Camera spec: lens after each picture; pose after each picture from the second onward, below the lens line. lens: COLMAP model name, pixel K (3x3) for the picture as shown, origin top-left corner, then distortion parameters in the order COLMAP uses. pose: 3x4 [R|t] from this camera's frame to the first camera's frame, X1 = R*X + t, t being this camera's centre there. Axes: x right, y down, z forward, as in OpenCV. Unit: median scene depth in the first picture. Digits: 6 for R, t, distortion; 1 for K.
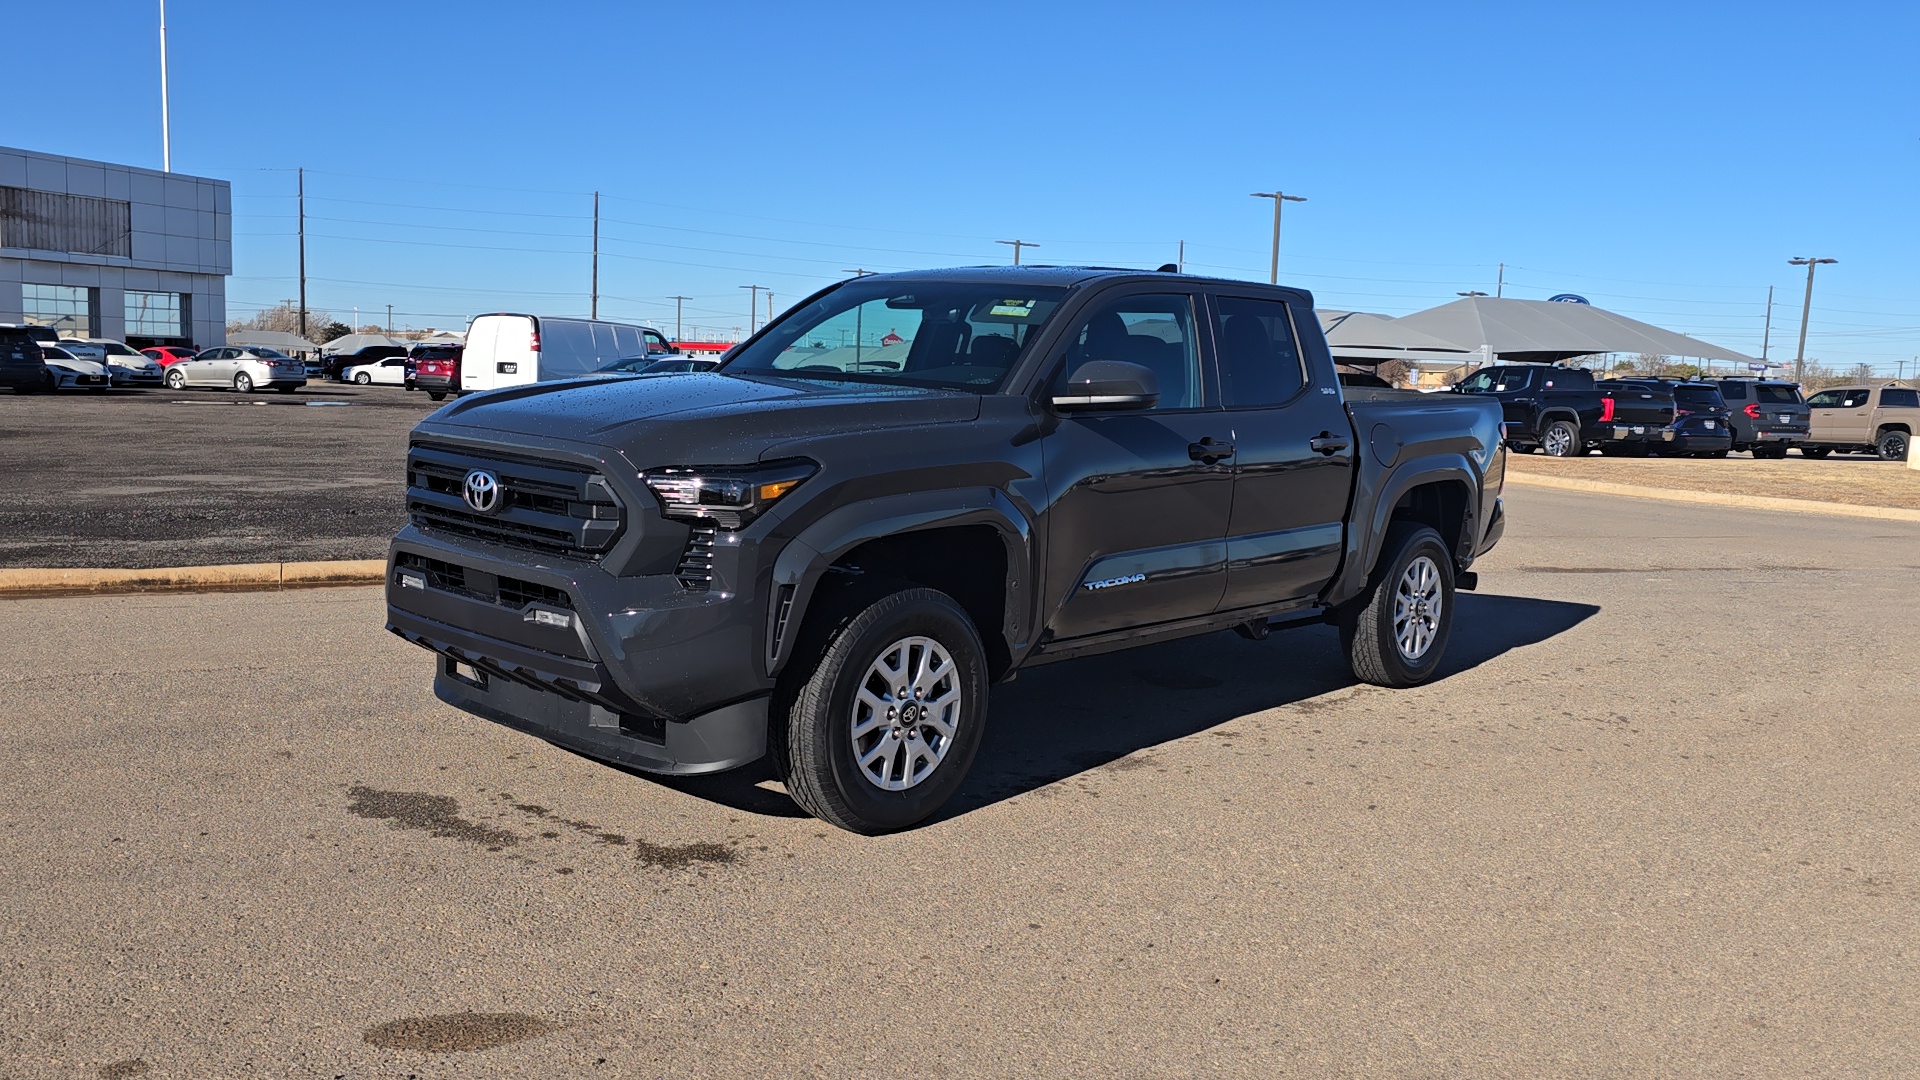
lens RADIAL K [[1619.4, 0, 960.0], [0, 1619.4, 540.0], [0, 0, 1]] dist [-0.011703, 0.003040]
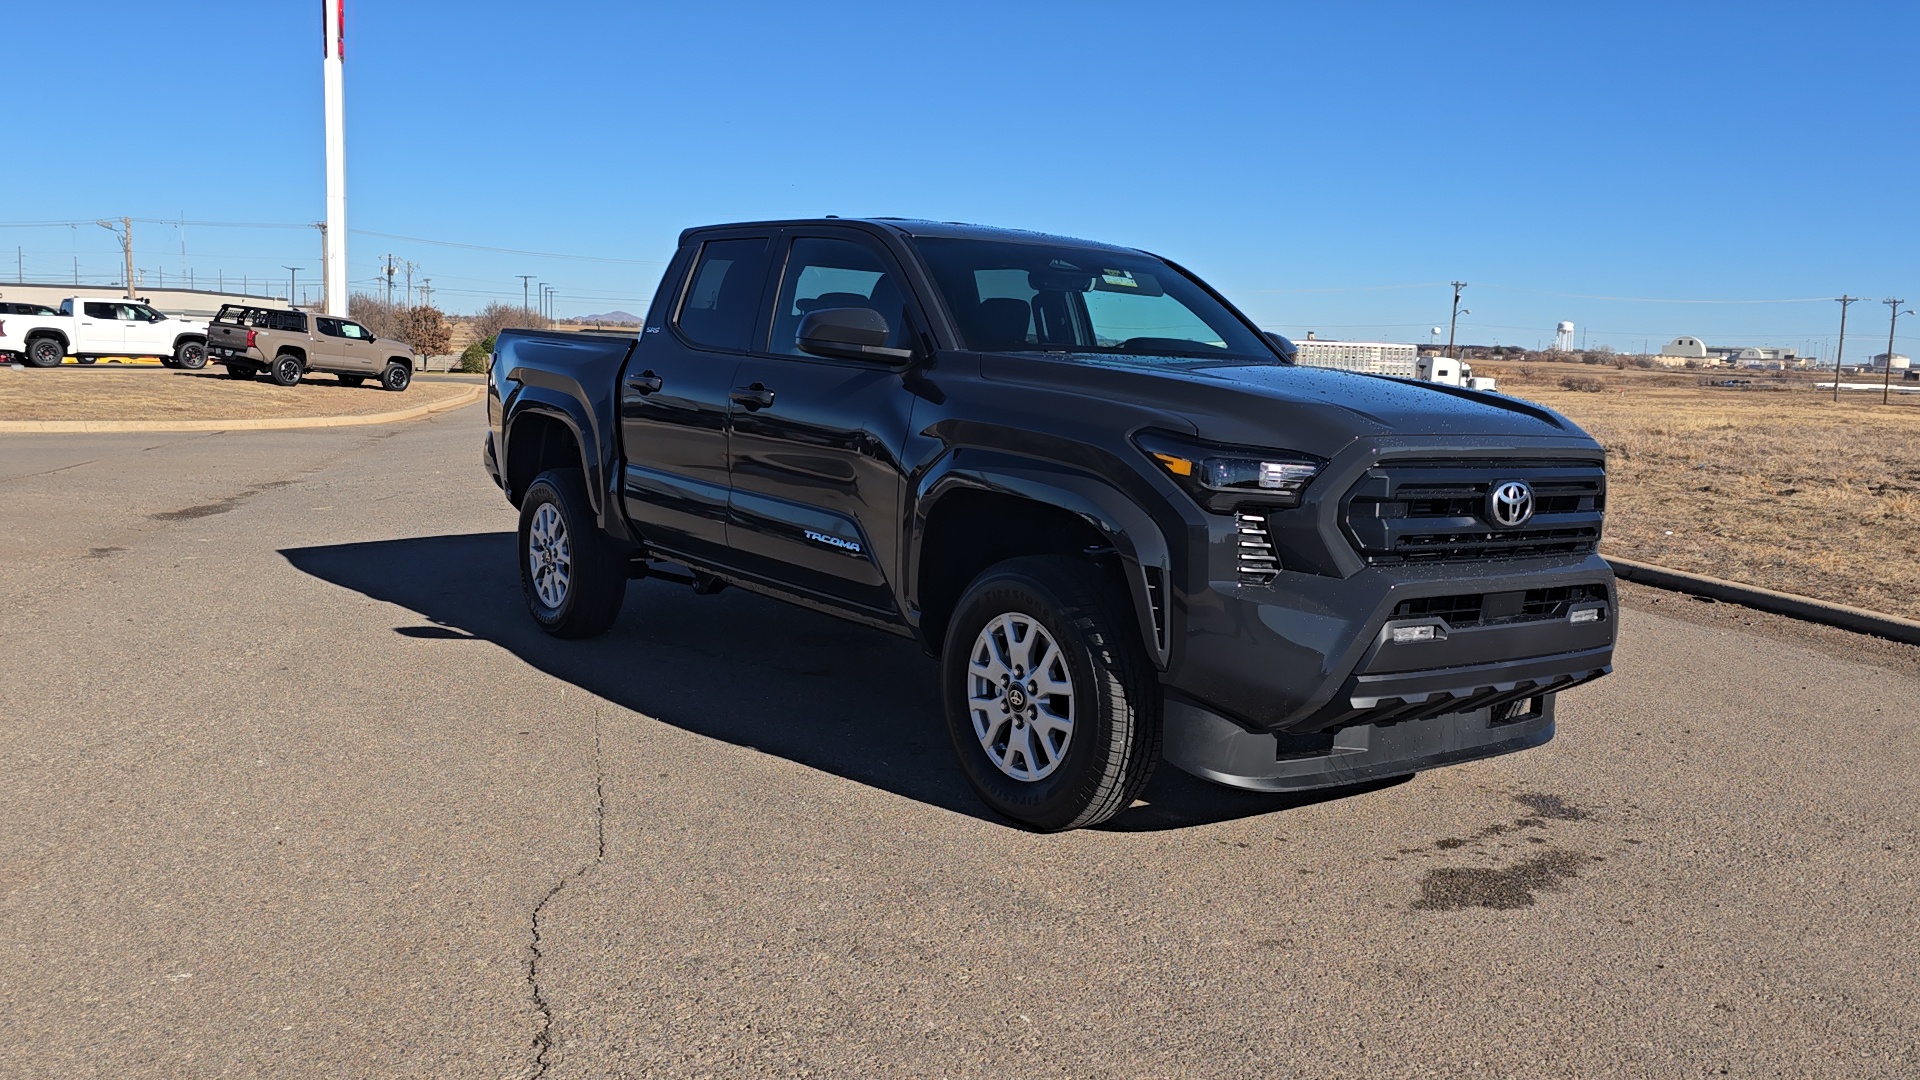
lens RADIAL K [[1616.1, 0, 959.1], [0, 1616.1, 503.6], [0, 0, 1]] dist [-0.003280, -0.059700]
pose [[0.185757, -0.126782, 0.974382, -1.196079], [0.080586, 0.990266, 0.113486, -0.152924], [-0.979286, 0.057441, 0.194166, 1.094780]]
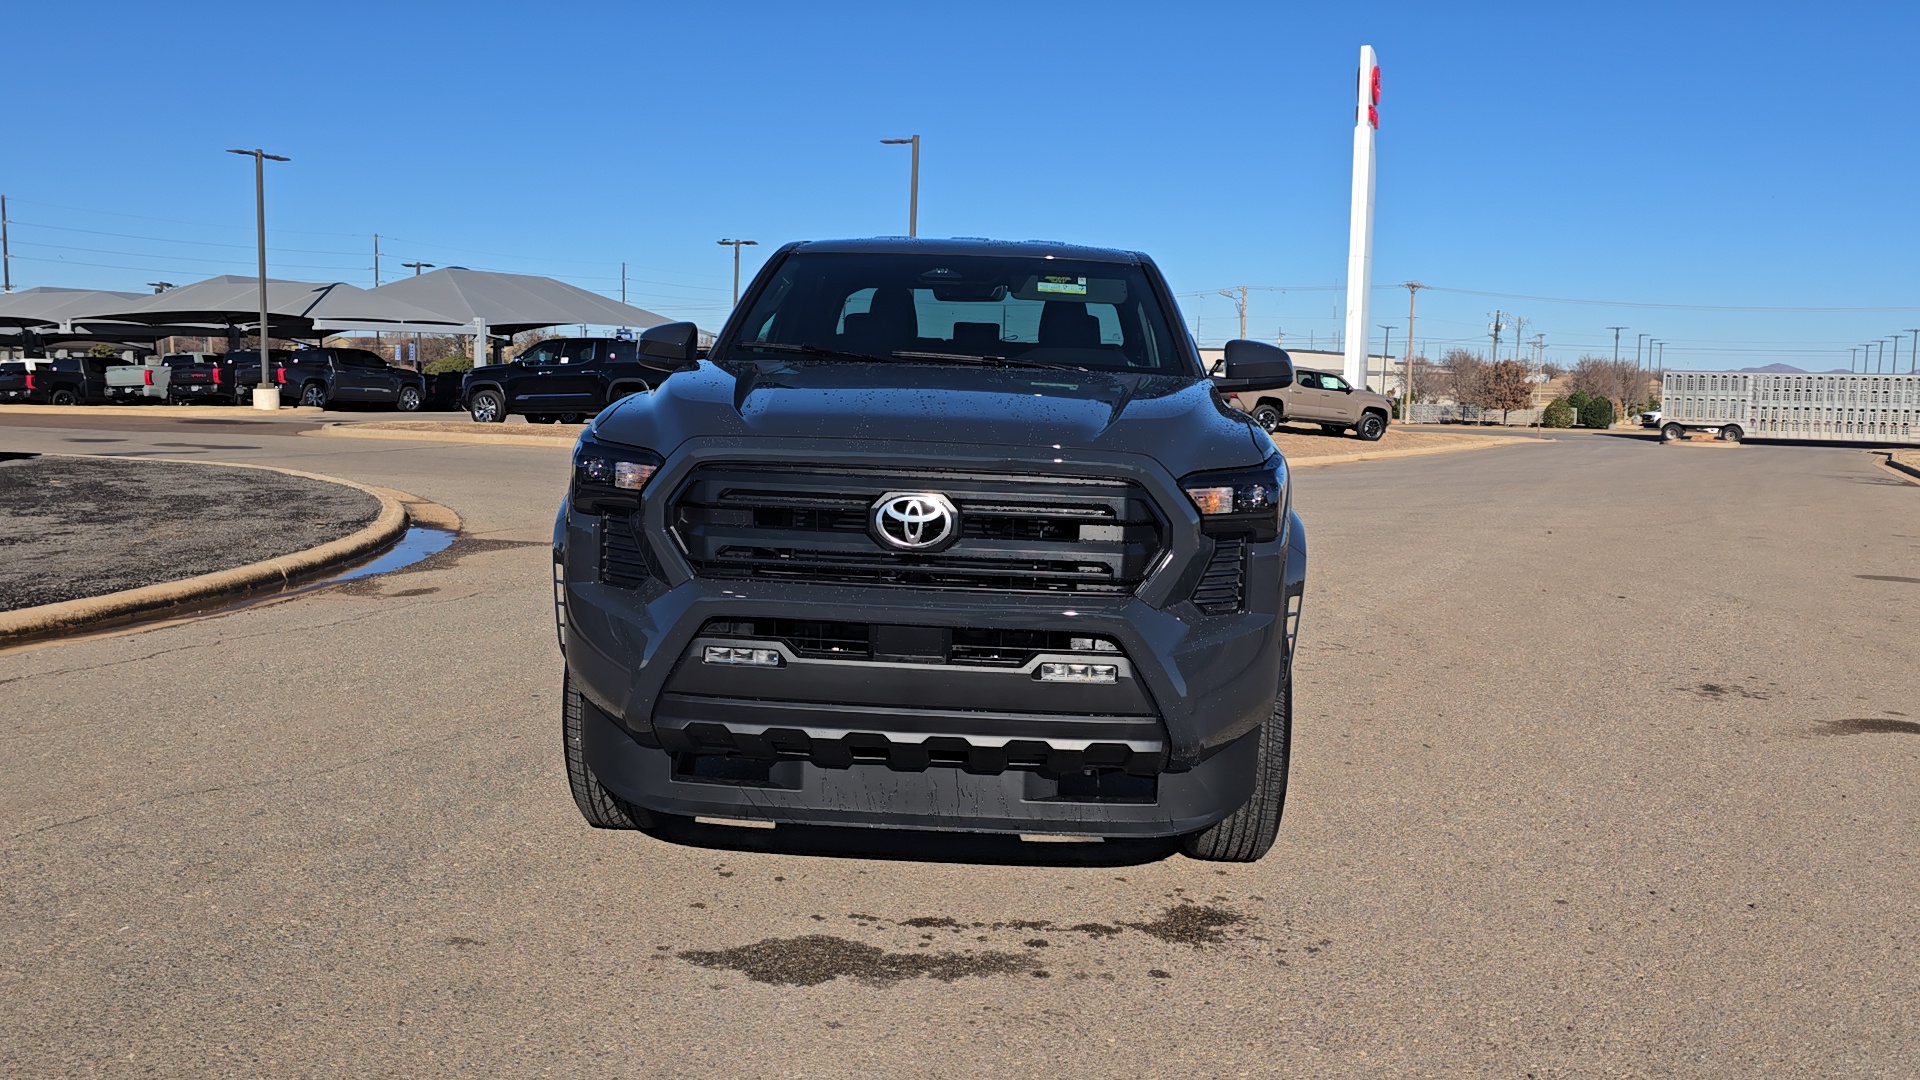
lens RADIAL K [[1619.4, 0, 960.0], [0, 1619.4, 540.0], [0, 0, 1]] dist [-0.011703, 0.003040]
pose [[0.769451, -0.086728, 0.632790, -0.739792], [0.075843, 0.996135, 0.044305, -0.052125], [-0.634187, 0.013902, 0.773055, 0.386715]]
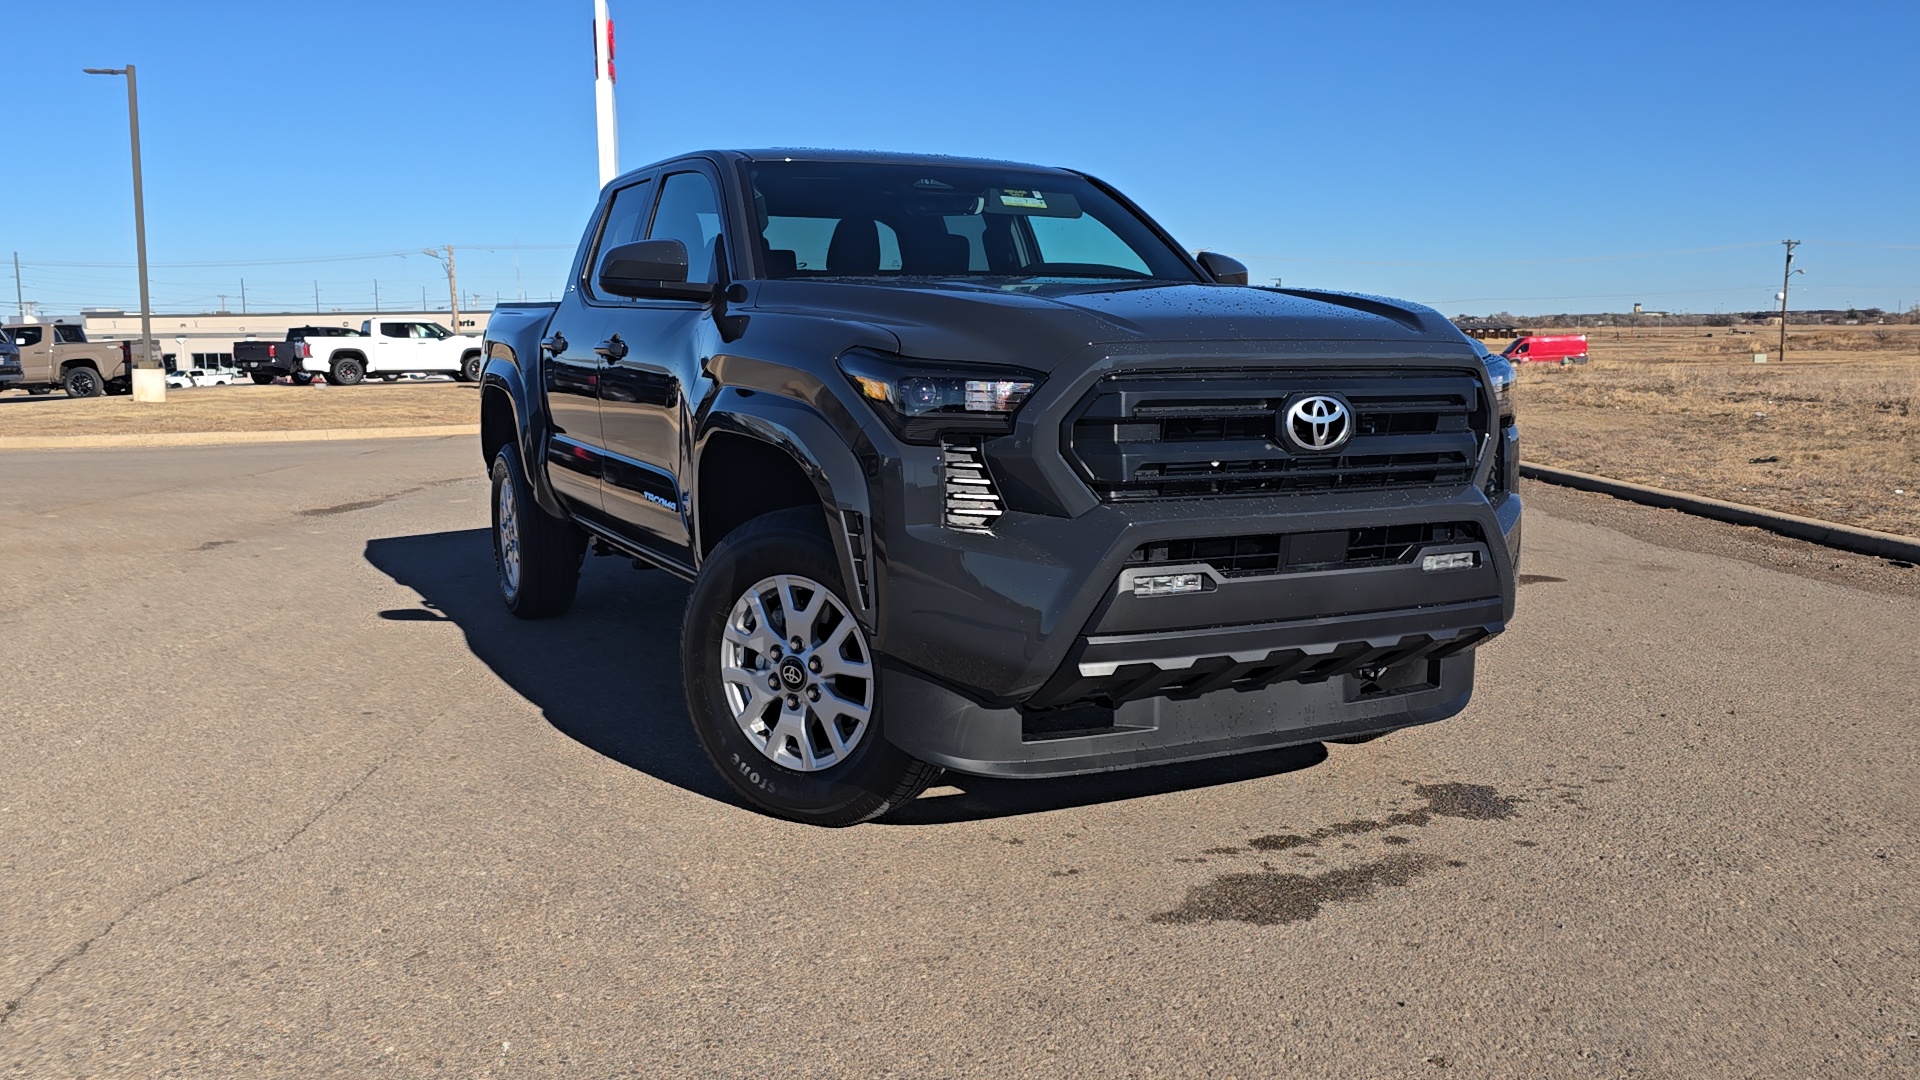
lens RADIAL K [[1641.8, 0, 960.0], [0, 1641.8, 540.0], [0, 0, 1]] dist [-0.001454, -0.001324]
pose [[0.346804, -0.156330, 0.924818, -1.012214], [0.127123, 0.984748, 0.118790, -0.084056], [-0.929283, 0.076369, 0.361387, 0.861569]]
